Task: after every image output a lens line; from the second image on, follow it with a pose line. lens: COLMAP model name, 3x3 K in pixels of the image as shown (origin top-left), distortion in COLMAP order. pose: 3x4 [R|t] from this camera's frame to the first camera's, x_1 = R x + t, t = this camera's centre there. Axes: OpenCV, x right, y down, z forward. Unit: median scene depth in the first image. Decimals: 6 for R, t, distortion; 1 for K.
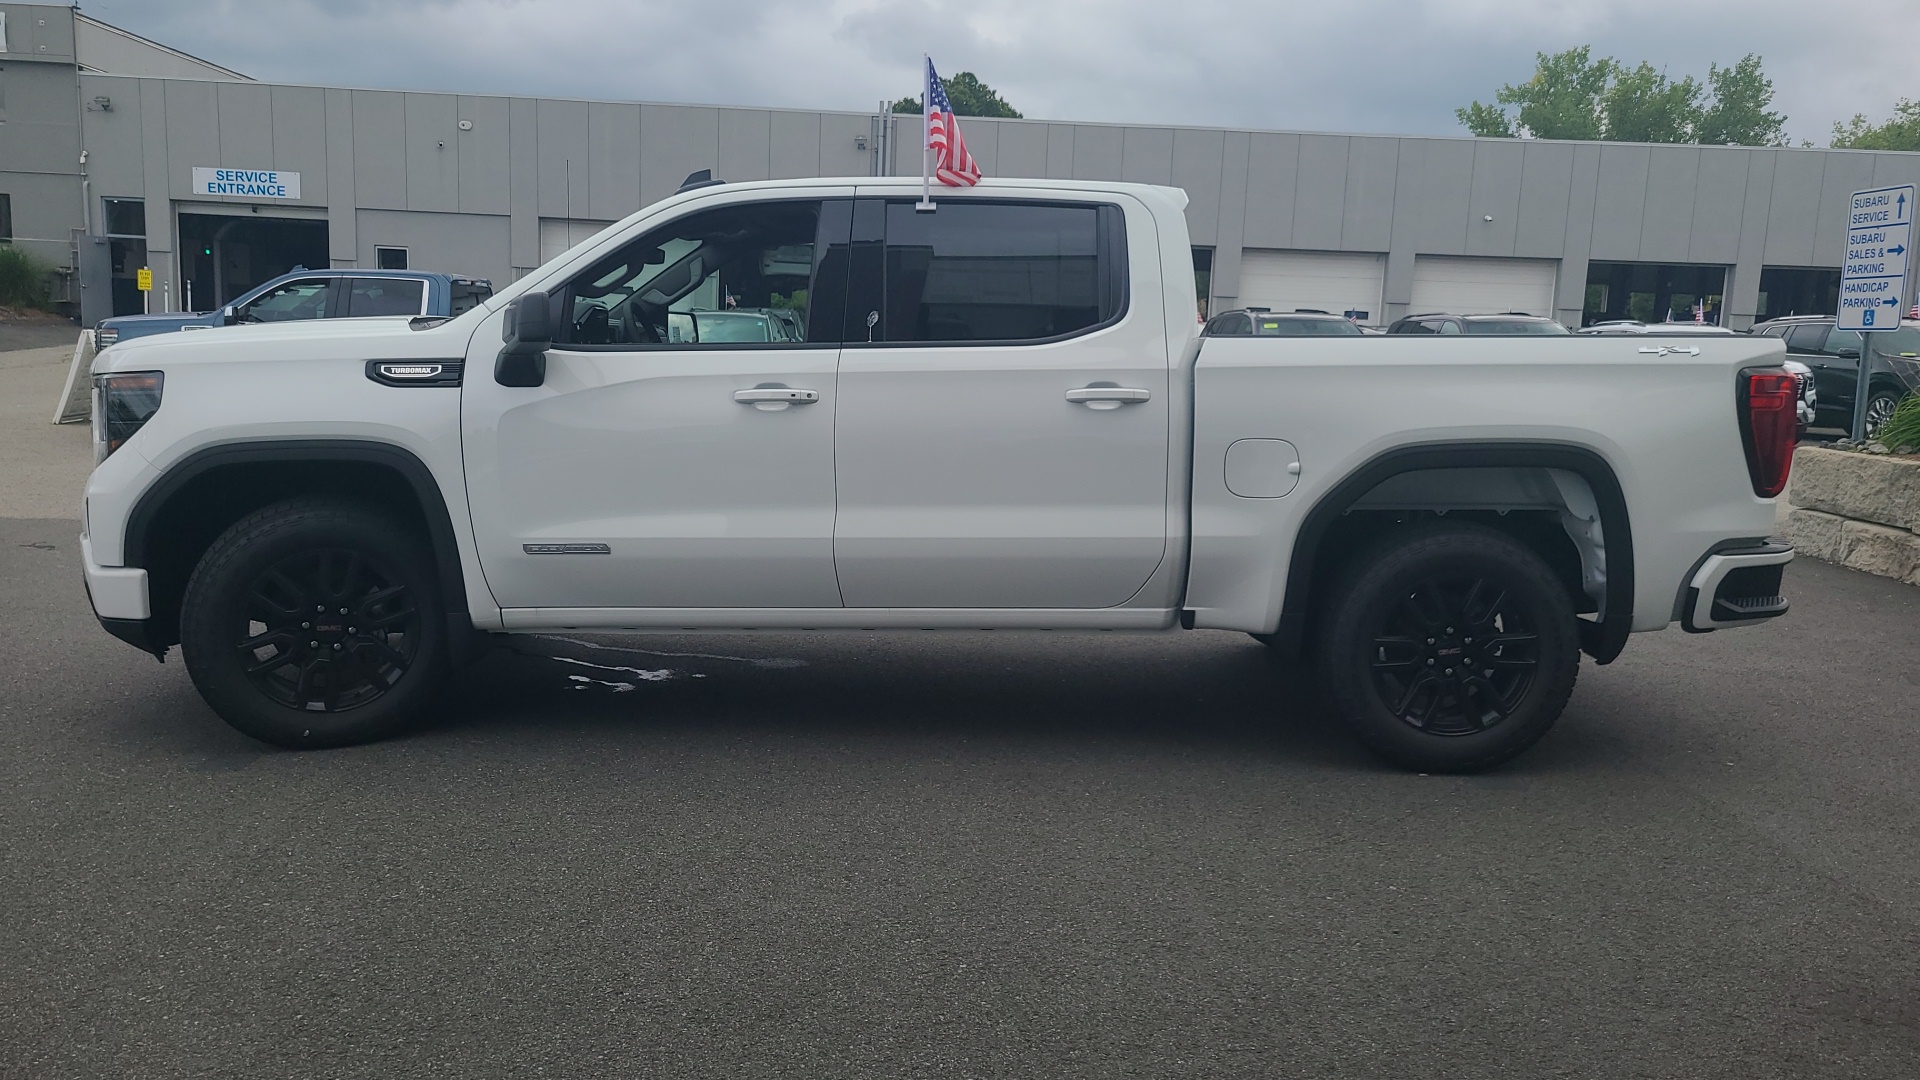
lens RADIAL K [[1443.2, 0, 941.1], [0, 1443.2, 524.3], [0, 0, 1]] dist [0.042641, -0.024630]
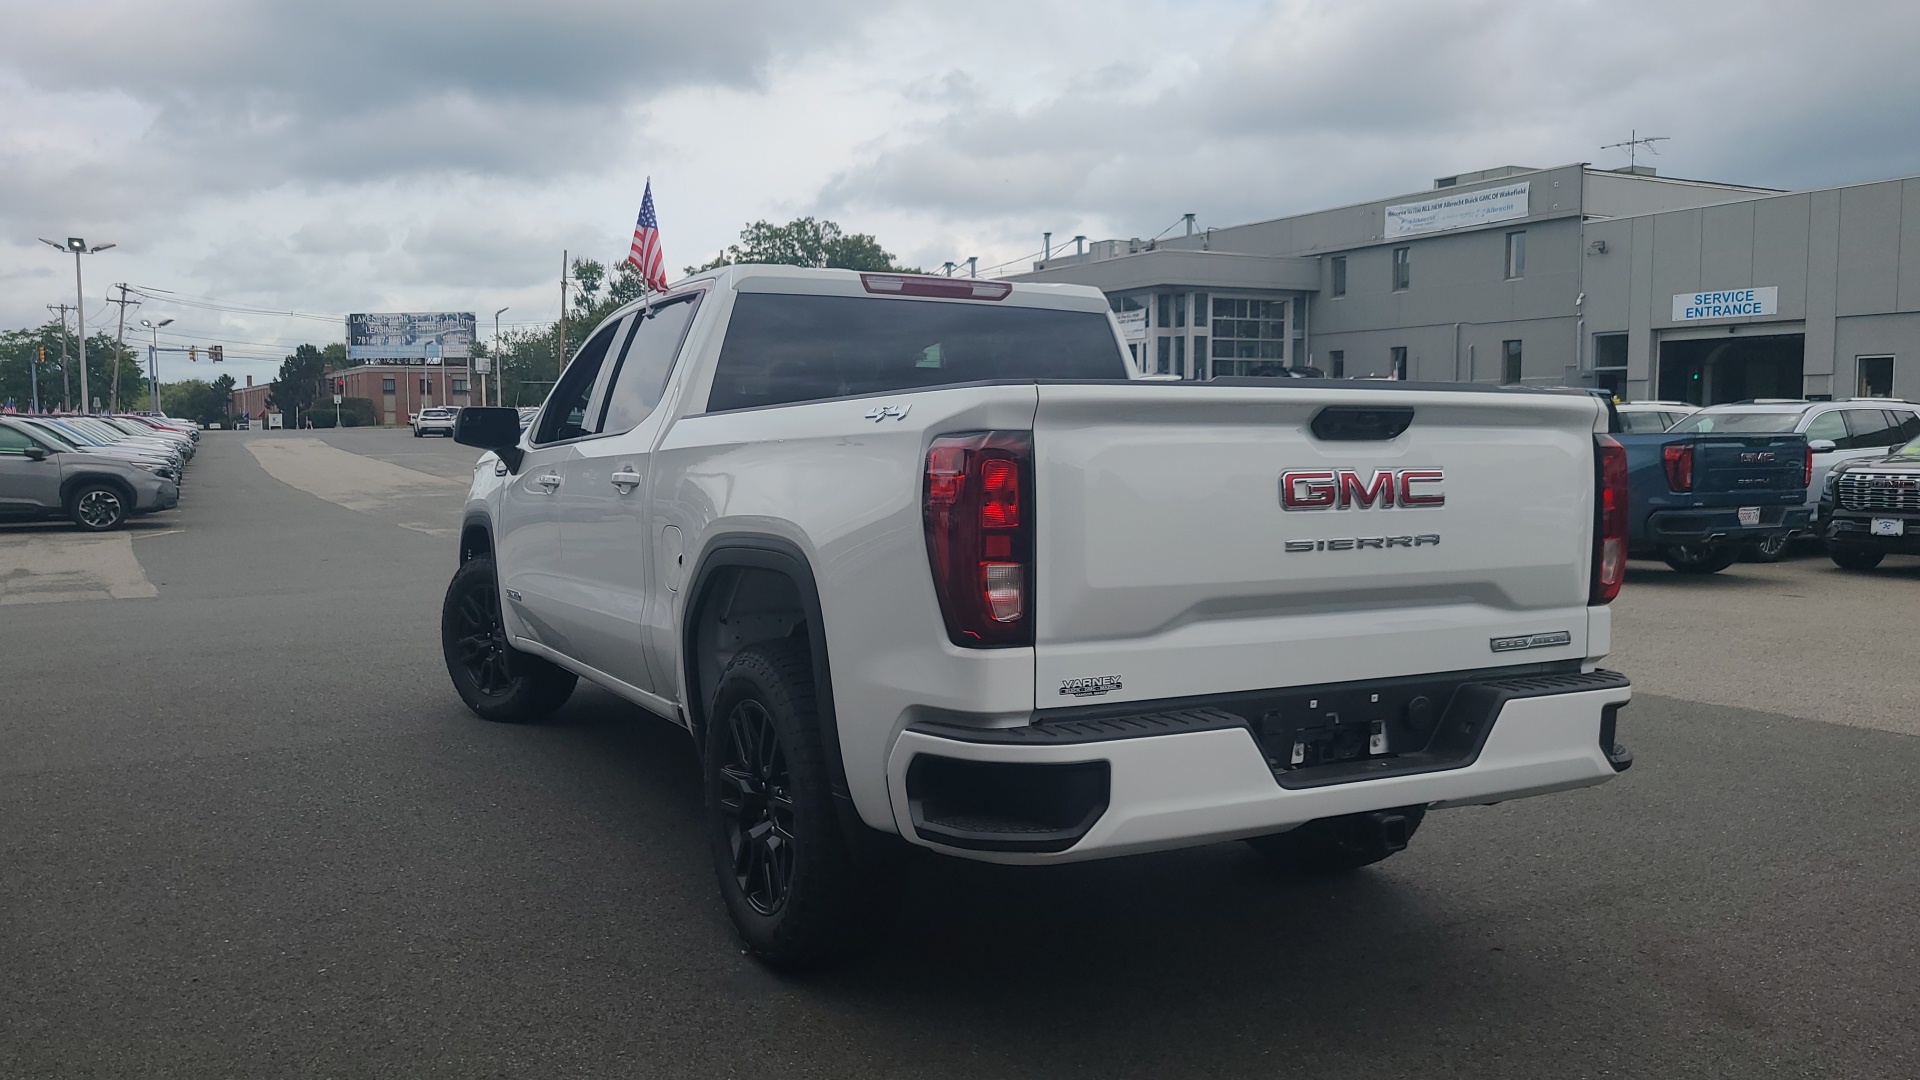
lens RADIAL K [[1443.2, 0, 941.6], [0, 1443.2, 548.3], [0, 0, 1]] dist [0.042641, -0.024630]
pose [[0.436866, 0.039508, -0.898658, 0.815763], [-0.105410, 0.994400, -0.007526, -0.040655], [0.893329, 0.098015, 0.438585, 0.544678]]
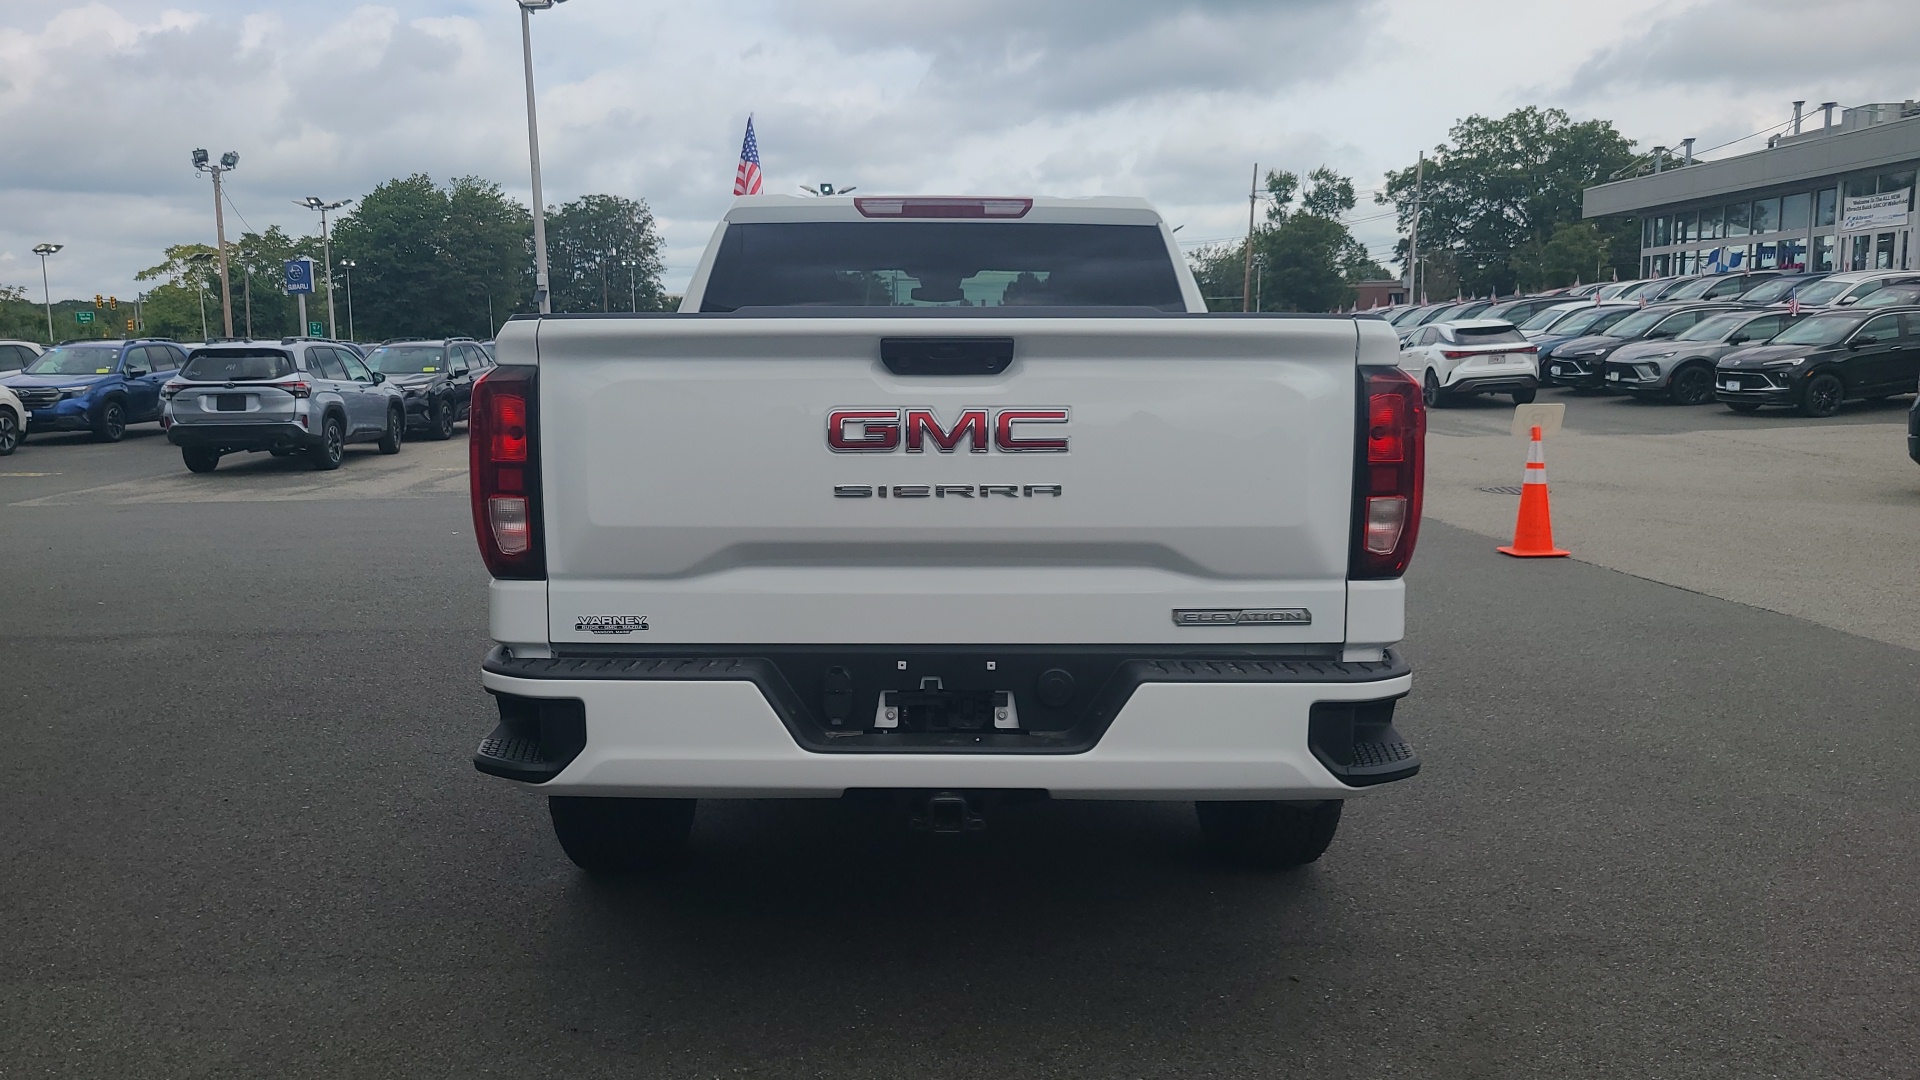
lens RADIAL K [[1443.2, 0, 939.5], [0, 1443.2, 544.5], [0, 0, 1]] dist [0.042641, -0.024630]
pose [[-0.031054, 0.101907, -0.994309, 0.875599], [-0.127395, 0.986272, 0.105062, -0.093789], [0.991366, 0.129933, -0.017645, 0.915940]]
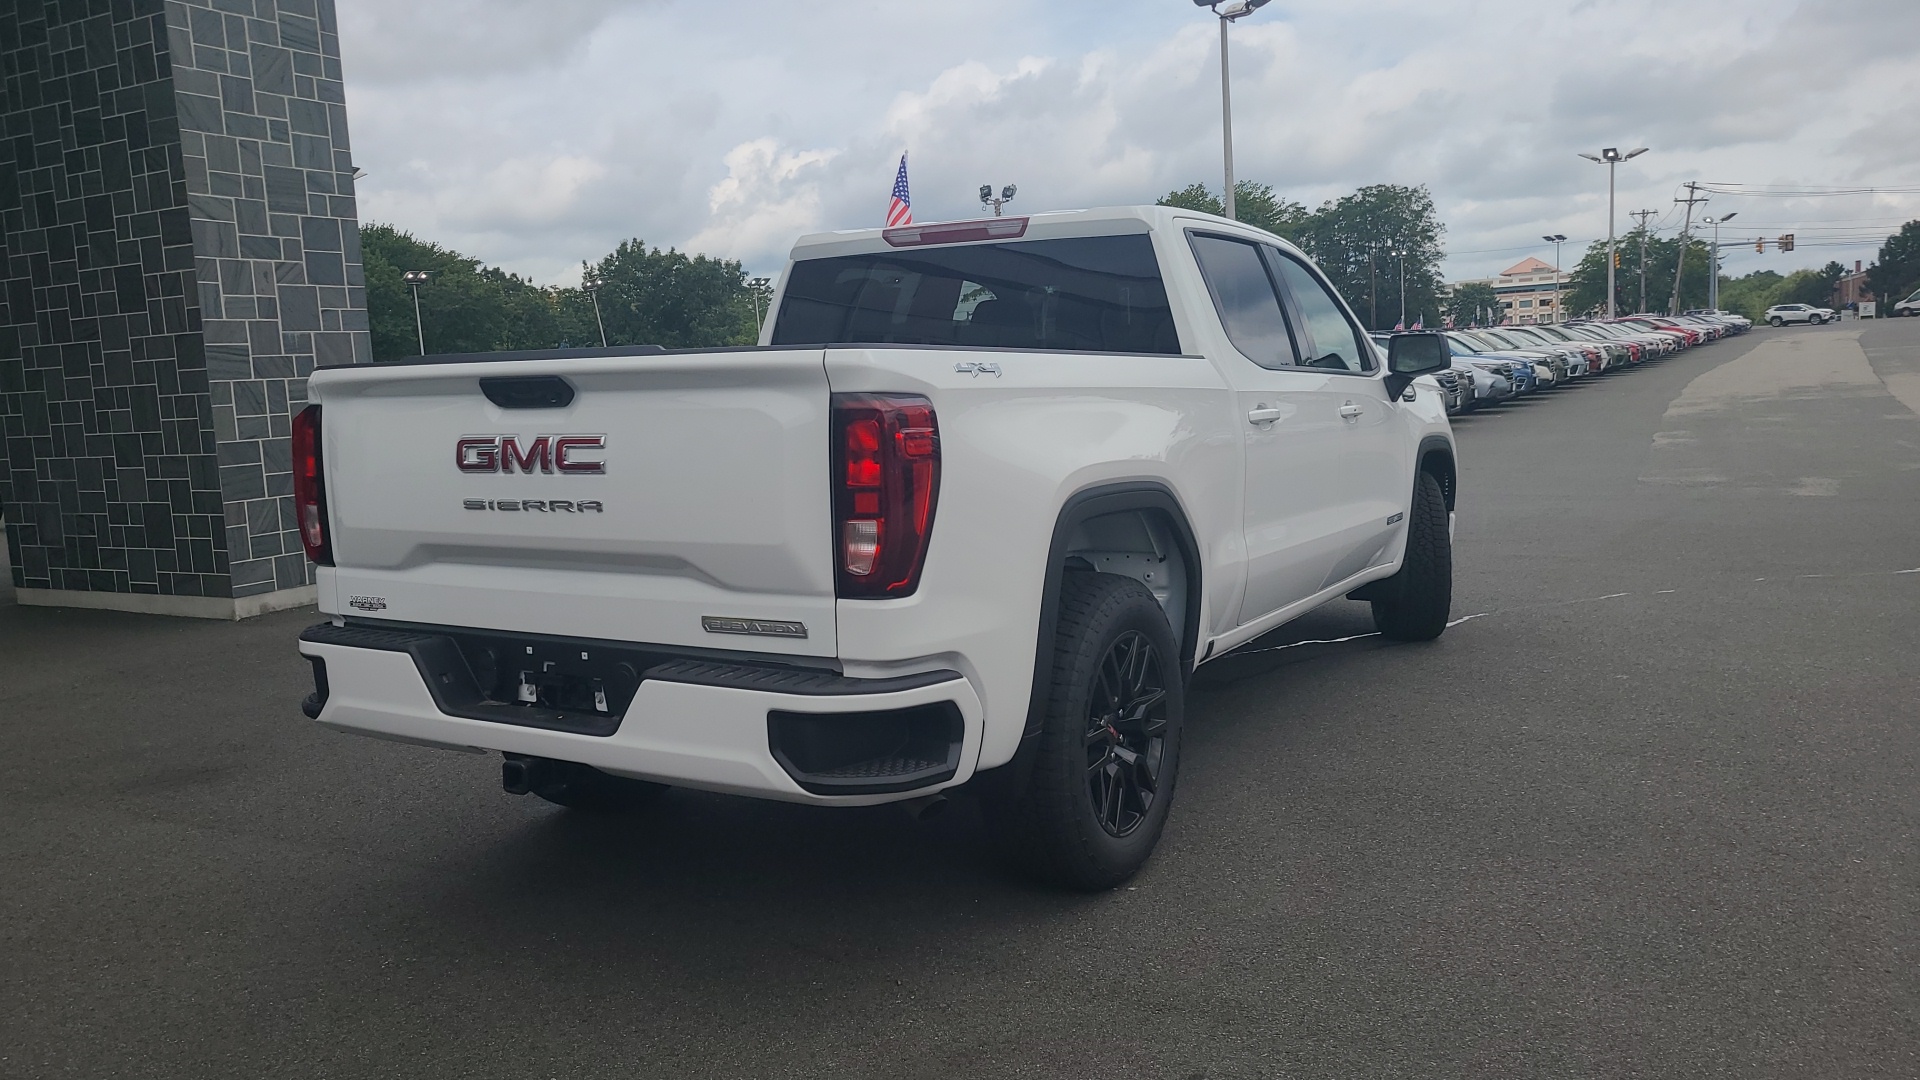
lens RADIAL K [[1443.2, 0, 930.2], [0, 1443.2, 552.5], [0, 0, 1]] dist [0.042641, -0.024630]
pose [[-0.541951, 0.099516, -0.834497, 0.793793], [-0.085566, 0.981270, 0.172589, -0.153012], [0.836043, 0.164939, -0.523285, 1.326194]]
